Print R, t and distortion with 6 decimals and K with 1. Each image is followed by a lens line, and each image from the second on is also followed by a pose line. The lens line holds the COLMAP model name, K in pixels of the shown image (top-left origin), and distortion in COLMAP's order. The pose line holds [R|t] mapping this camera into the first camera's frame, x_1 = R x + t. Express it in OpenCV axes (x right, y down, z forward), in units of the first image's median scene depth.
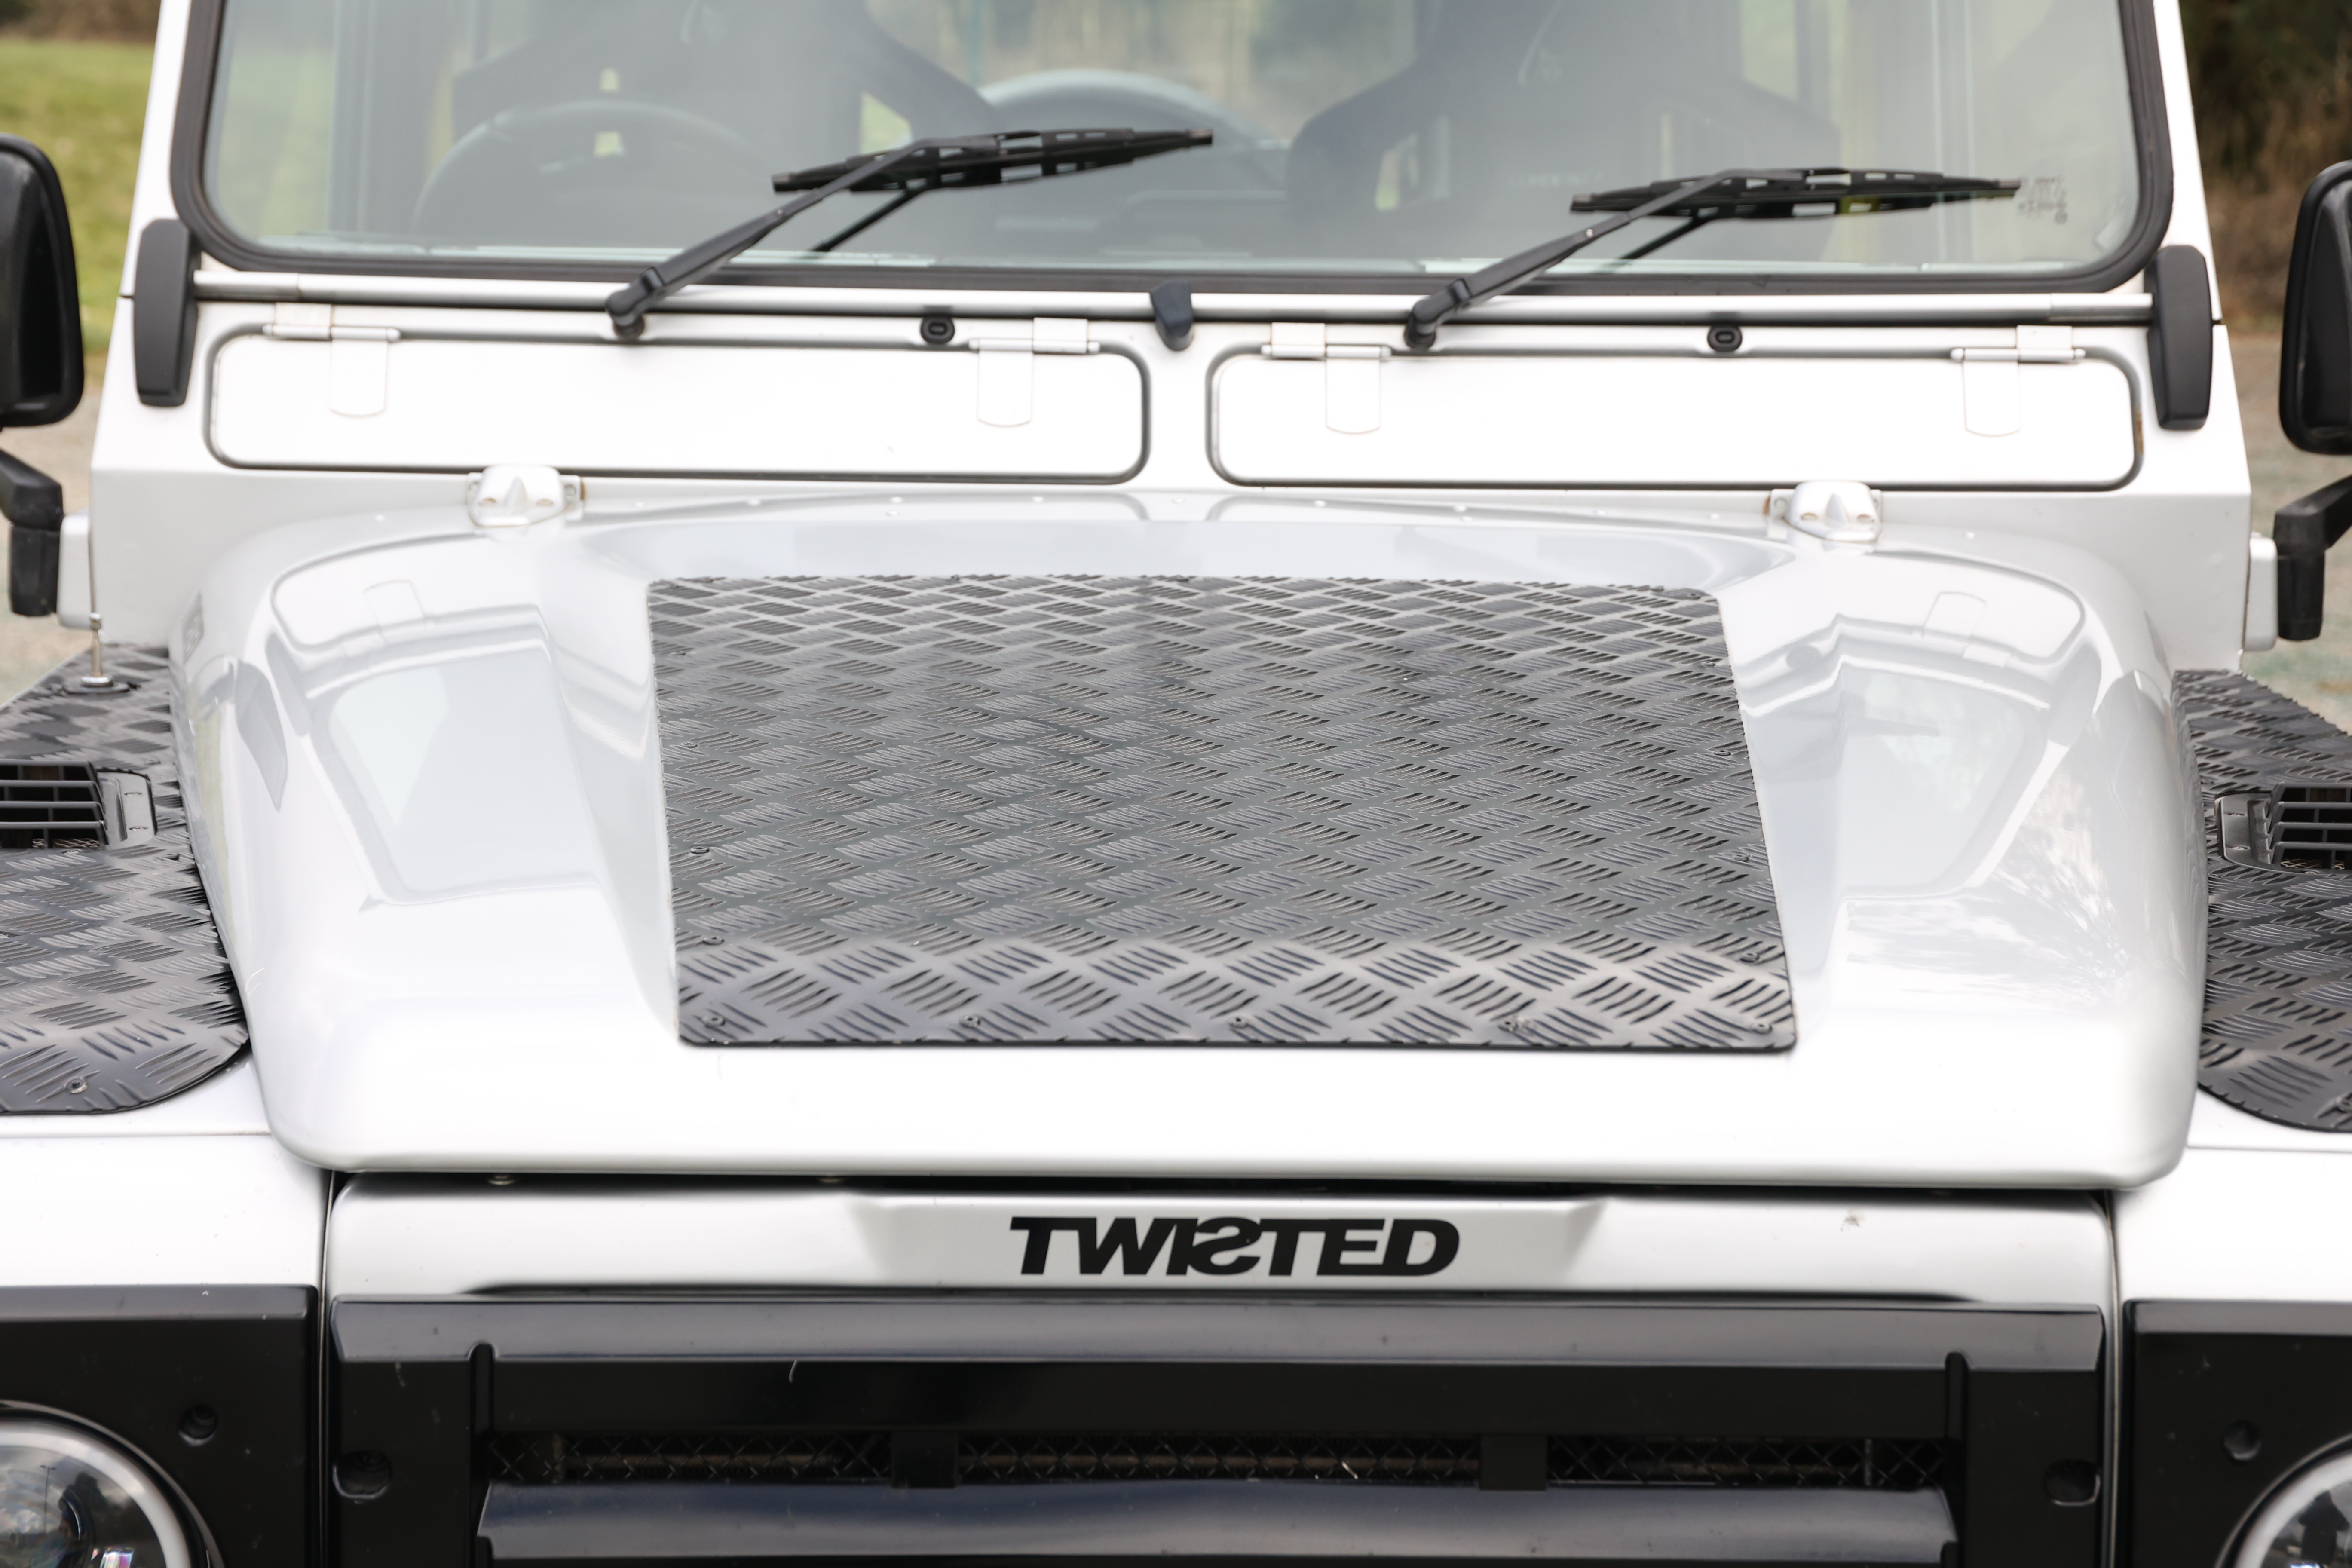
lens RADIAL K [[3959.8, 0, 1176.0], [0, 3959.8, 784.0], [0, 0, 1]] dist [0.255095, 0.055766]
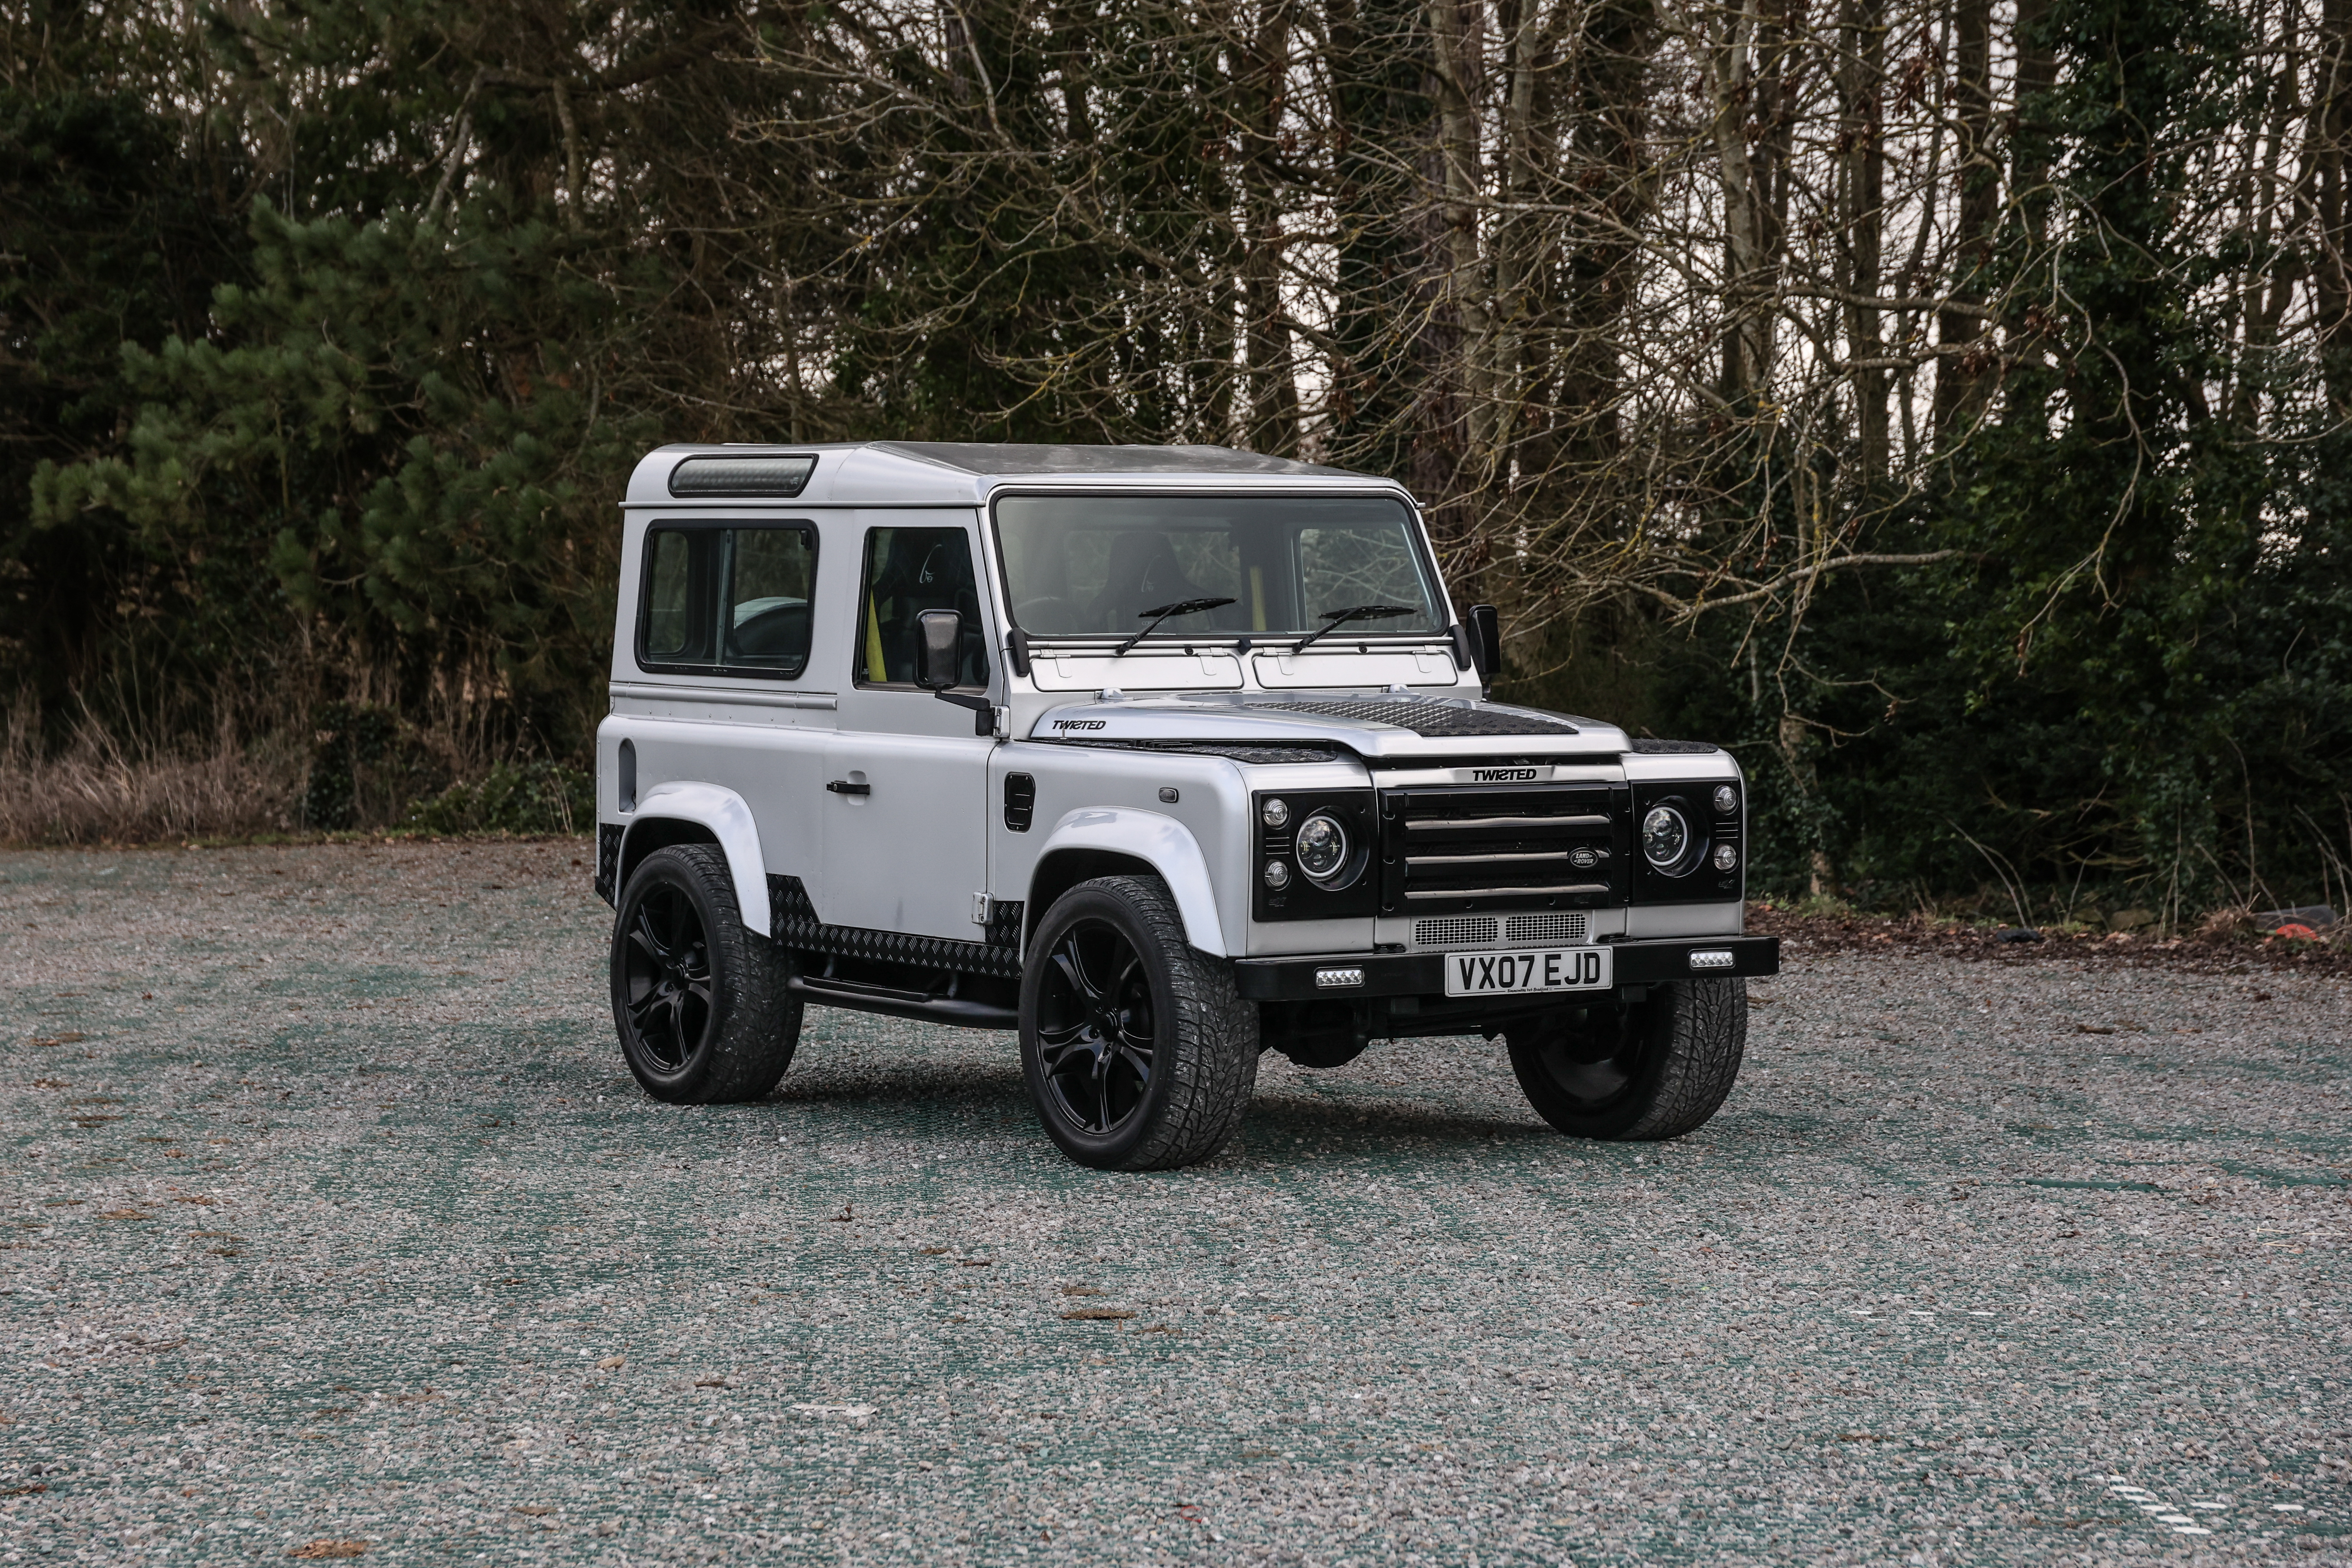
lens RADIAL K [[5356.5, 0, 1154.0], [0, 5356.5, 781.4], [0, 0, 1]] dist [0.419807, 0.319635]
pose [[0.858497, -0.034676, 0.511645, -2.755265], [0.111651, 0.986416, -0.120489, 0.629779], [-0.500517, 0.160565, 0.850707, -3.354503]]
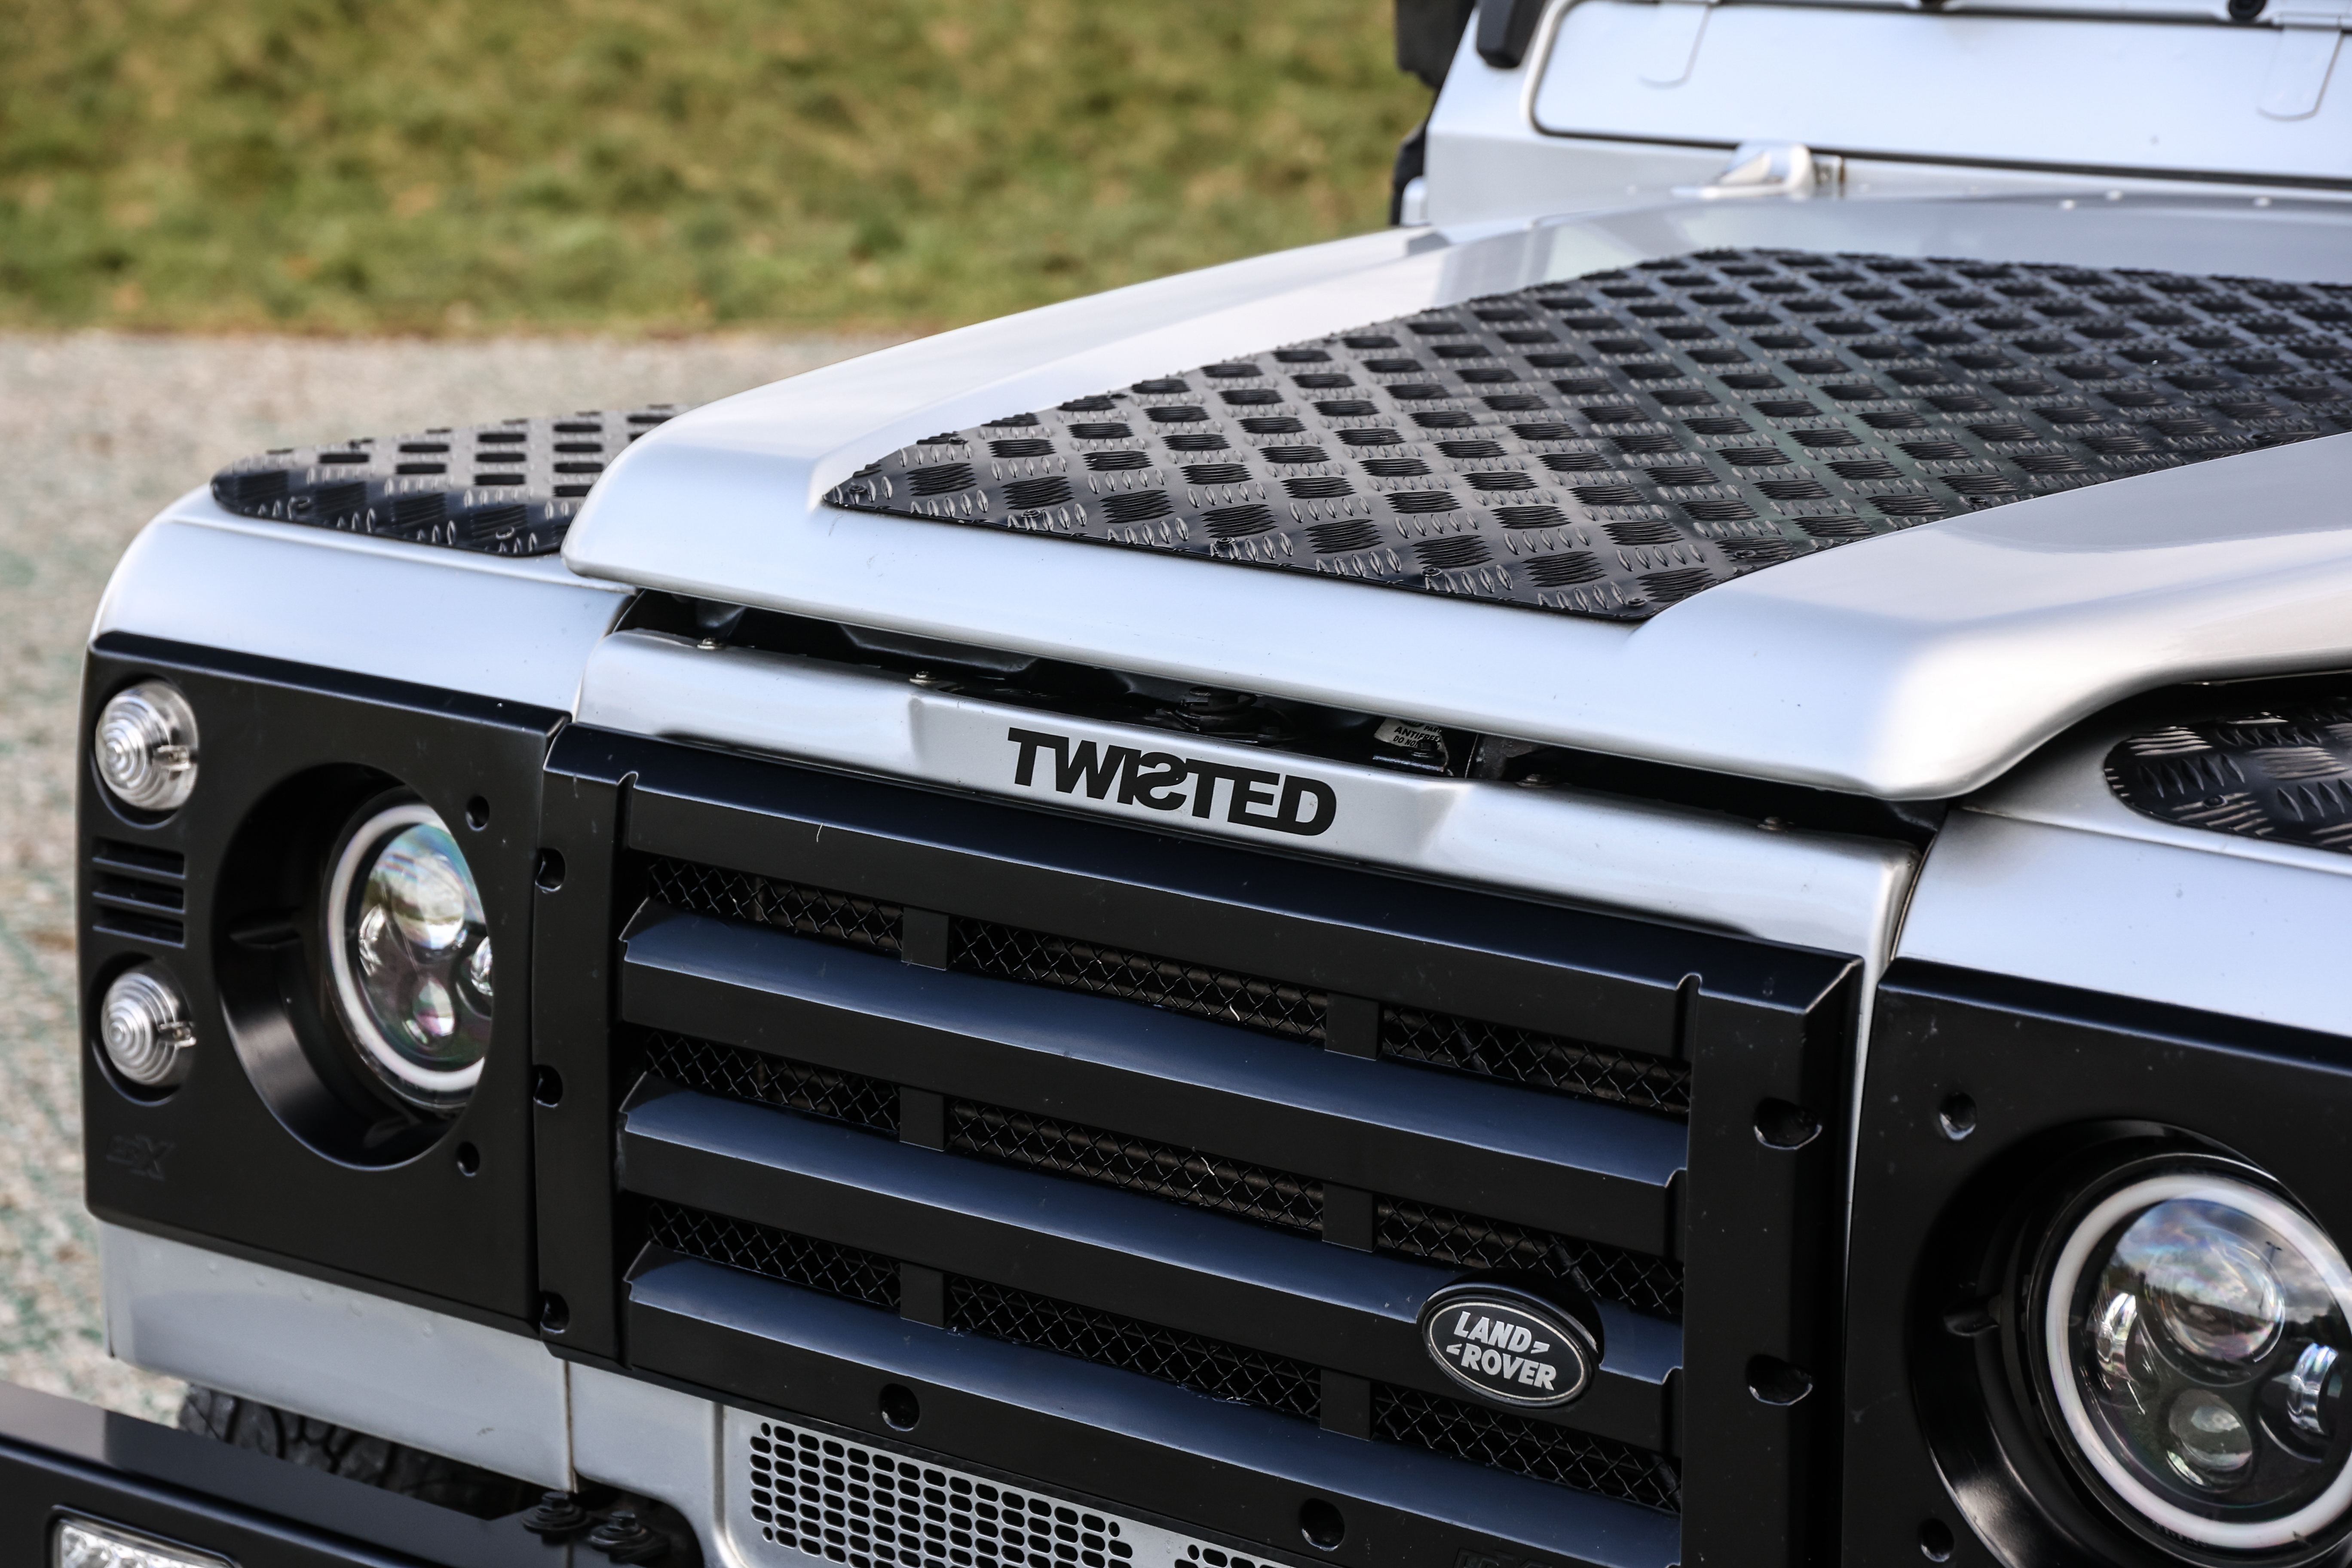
lens RADIAL K [[5790.3, 0, 1155.8], [0, 5790.3, 805.9], [0, 0, 1]] dist [0.489796, 0.510113]
pose [[0.747970, 0.127718, -0.651329, 0.631581], [-0.138314, 0.989761, 0.035244, 0.043297], [0.649161, 0.063727, 0.757977, -0.099472]]
